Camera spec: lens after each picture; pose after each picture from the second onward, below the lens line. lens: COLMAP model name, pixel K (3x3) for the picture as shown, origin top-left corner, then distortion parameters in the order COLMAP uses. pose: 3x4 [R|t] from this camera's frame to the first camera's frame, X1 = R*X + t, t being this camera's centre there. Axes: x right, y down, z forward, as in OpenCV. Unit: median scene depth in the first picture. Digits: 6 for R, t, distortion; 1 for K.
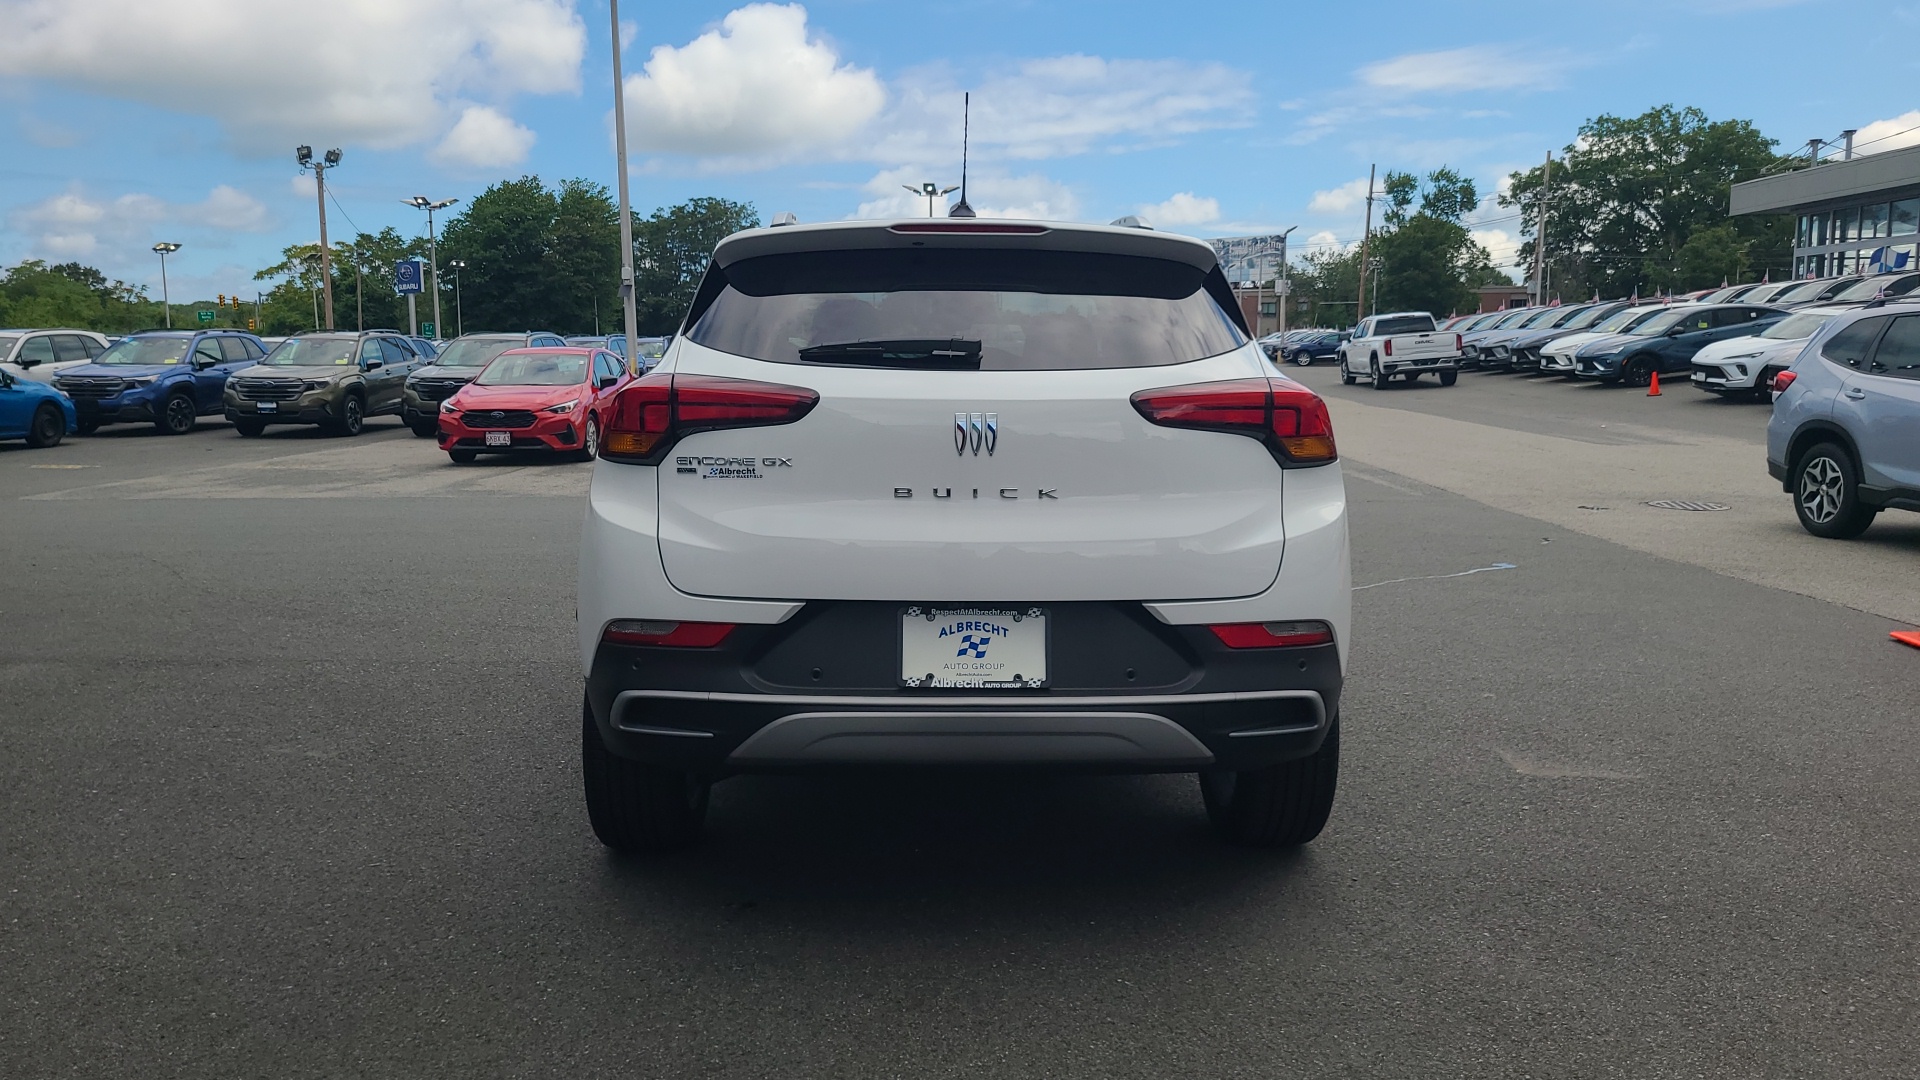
lens RADIAL K [[1464.9, 0, 960.0], [0, 1464.9, 540.0], [0, 0, 1]] dist [0.037112, -0.005185]
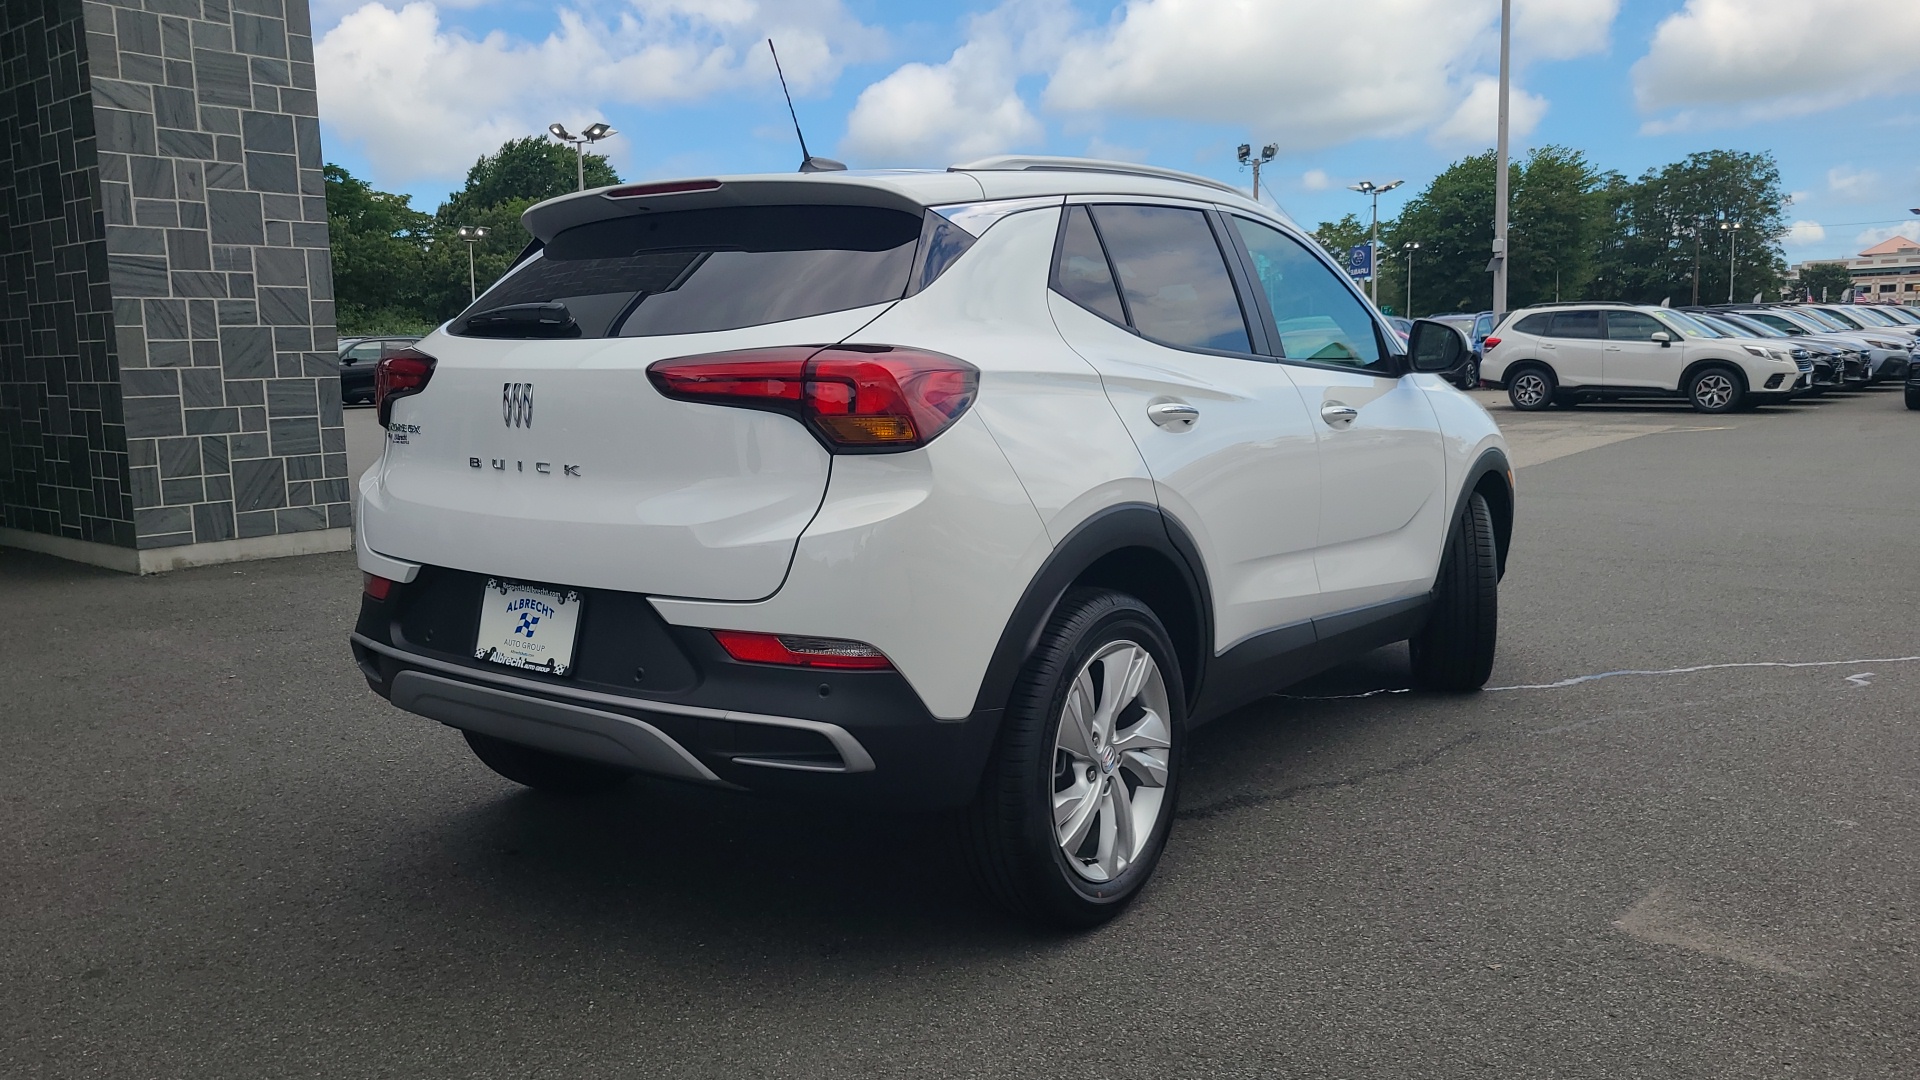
lens RADIAL K [[1461.0, 0, 936.7], [0, 1461.0, 545.7], [0, 0, 1]] dist [0.047359, -0.027287]
pose [[0.776150, 0.071266, -0.626507, 0.047401], [-0.061496, 0.997411, 0.037272, -0.001865], [0.627542, 0.009599, 0.778524, 0.023812]]
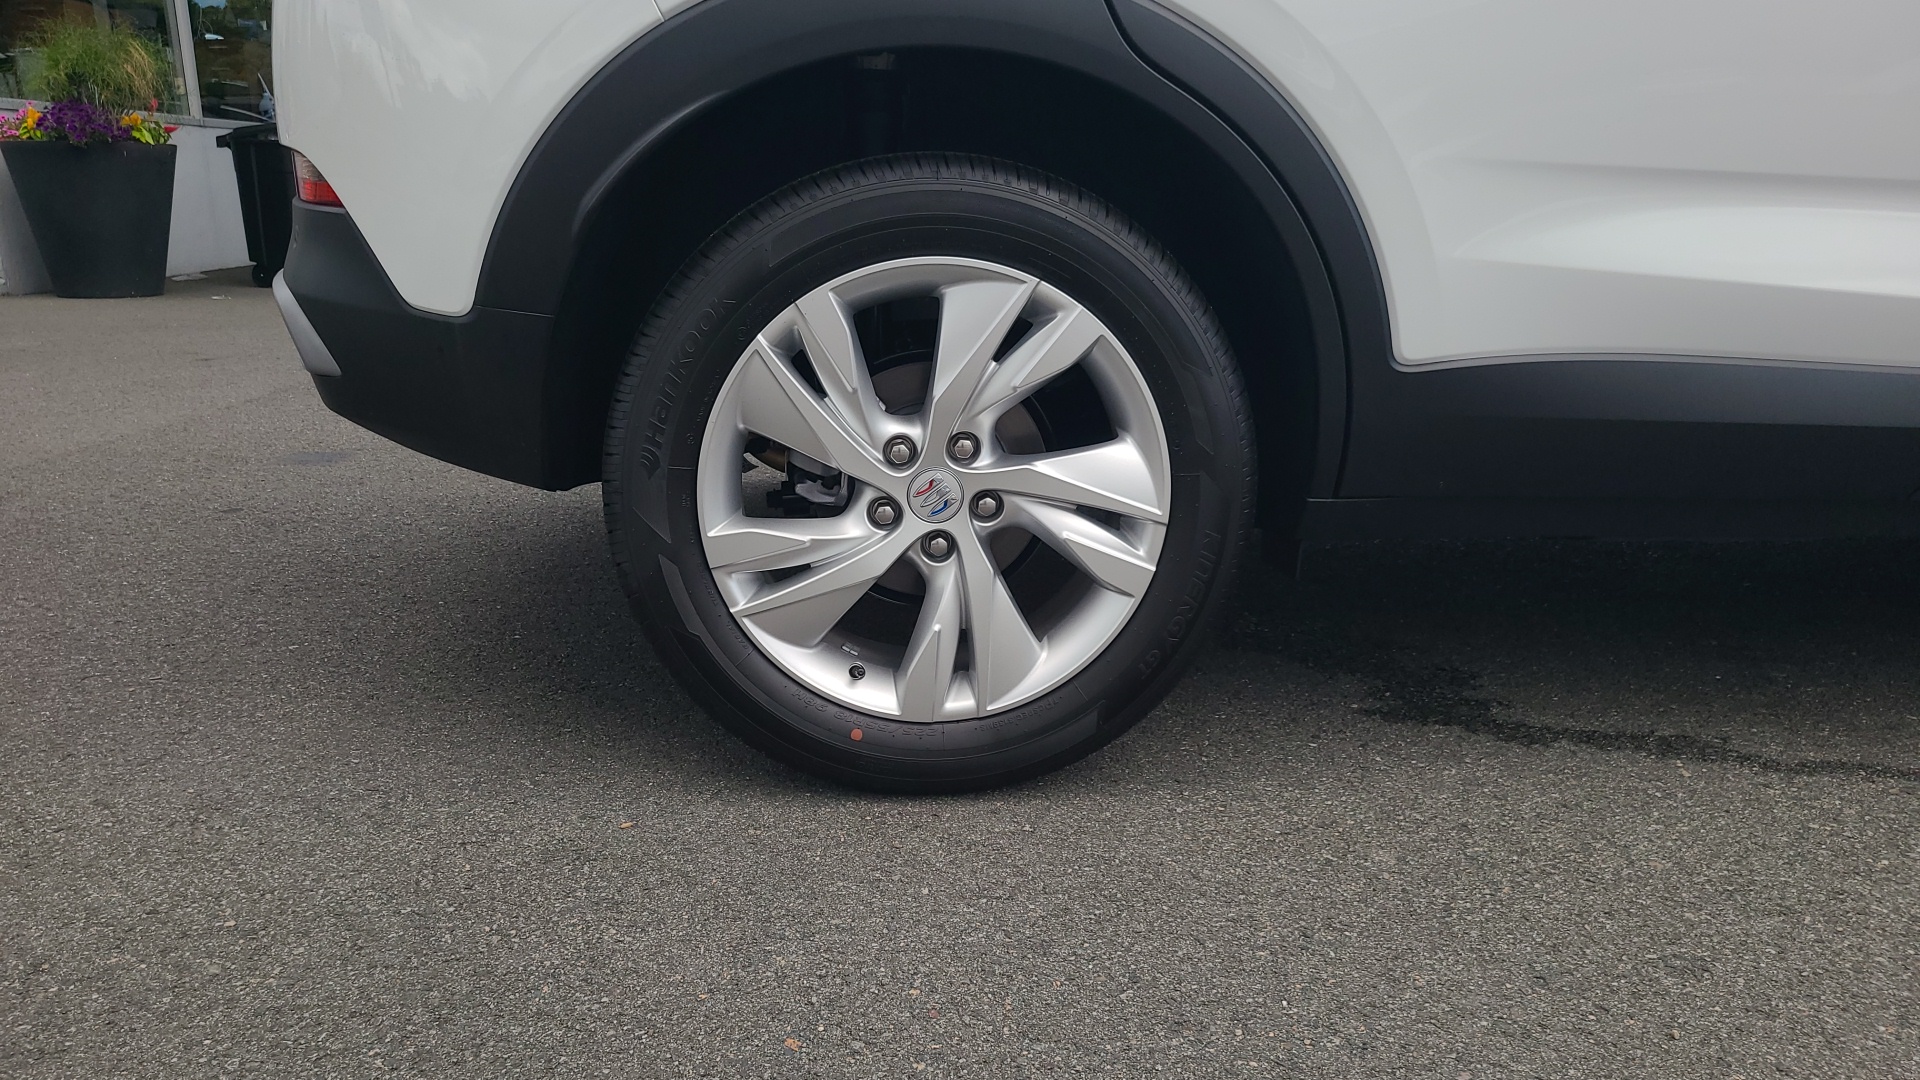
lens RADIAL K [[1429.3, 0, 952.4], [0, 1429.3, 571.4], [0, 0, 1]] dist [0.027164, -0.007883]
pose [[0.011908, 0.258561, -0.965921, 0.045490], [-0.121537, 0.959202, 0.255264, 0.002302], [0.992516, 0.114355, 0.042846, 0.072322]]
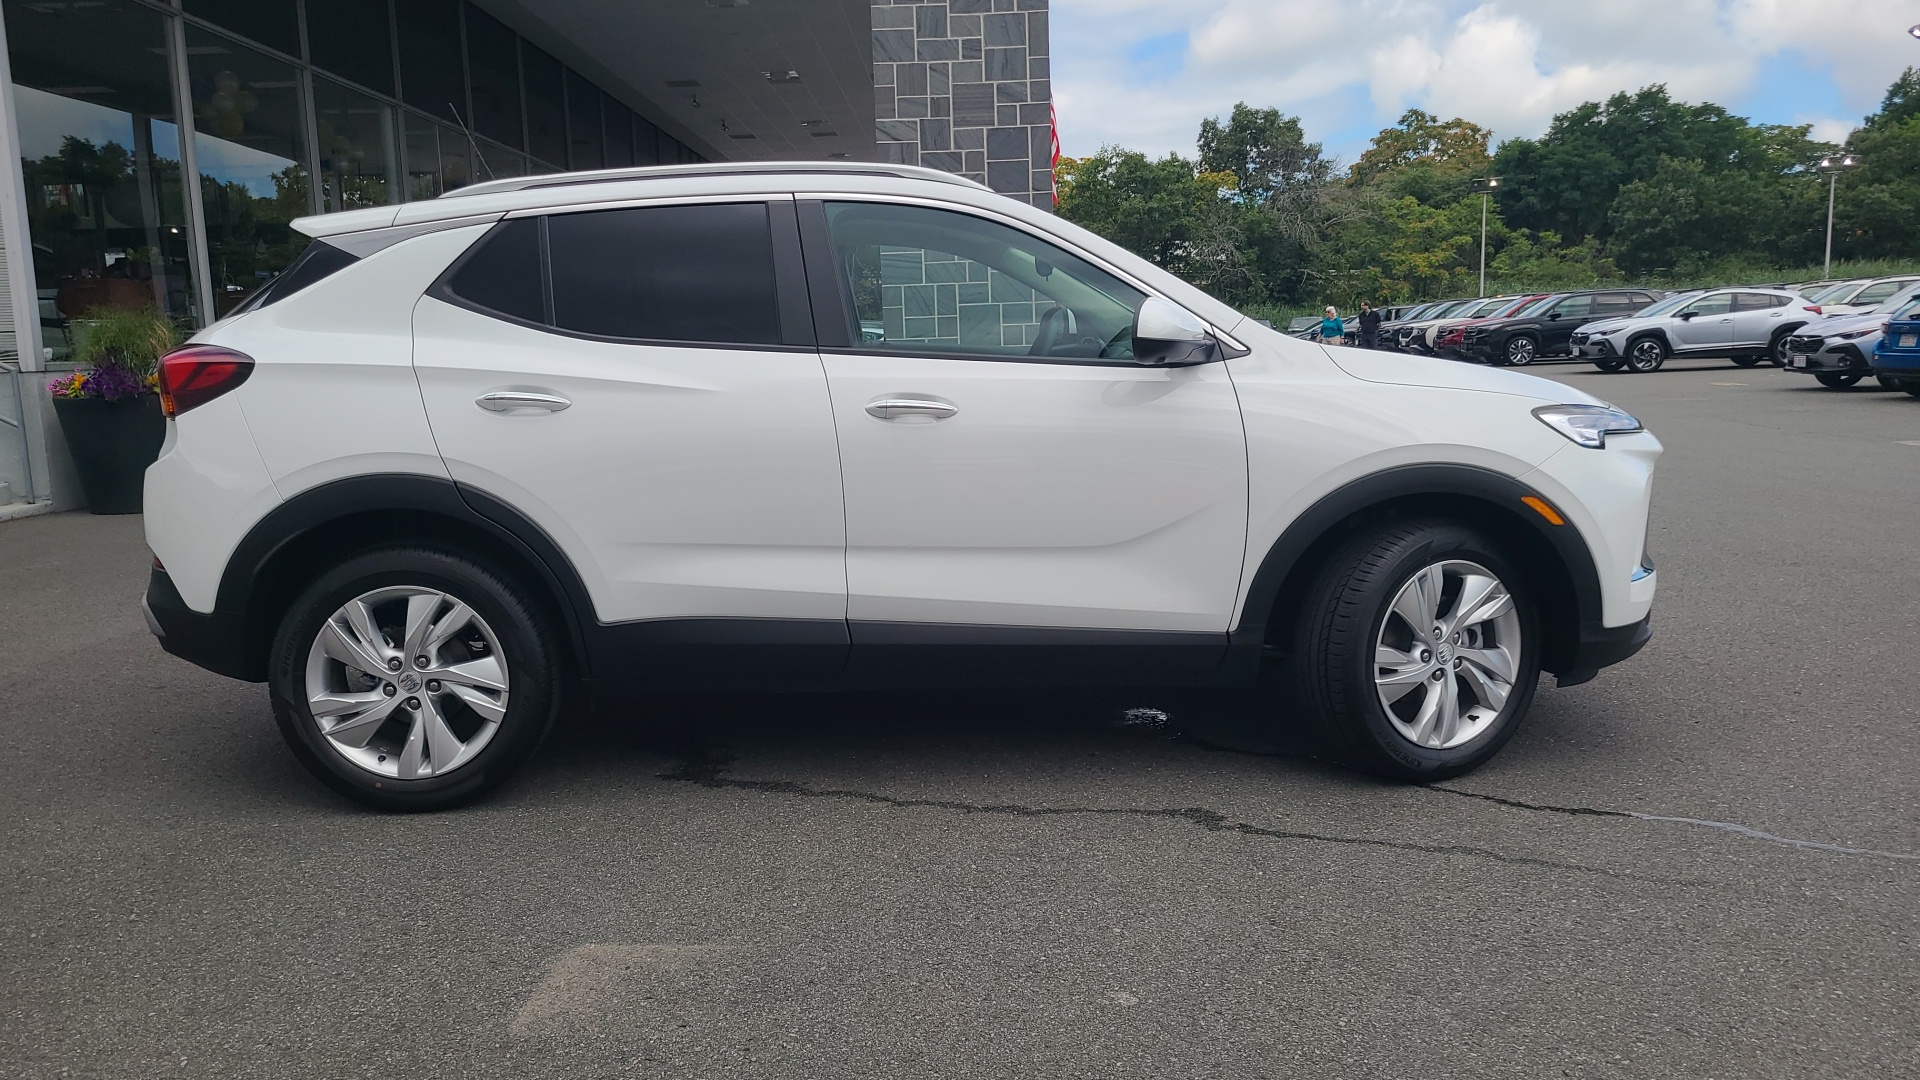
lens RADIAL K [[1461.0, 0, 936.7], [0, 1461.0, 545.7], [0, 0, 1]] dist [0.047359, -0.027287]
pose [[-0.025584, 0.143785, -0.989278, 0.085645], [-0.093520, 0.984918, 0.145570, -0.010896], [0.995289, 0.096242, -0.011752, 0.098616]]
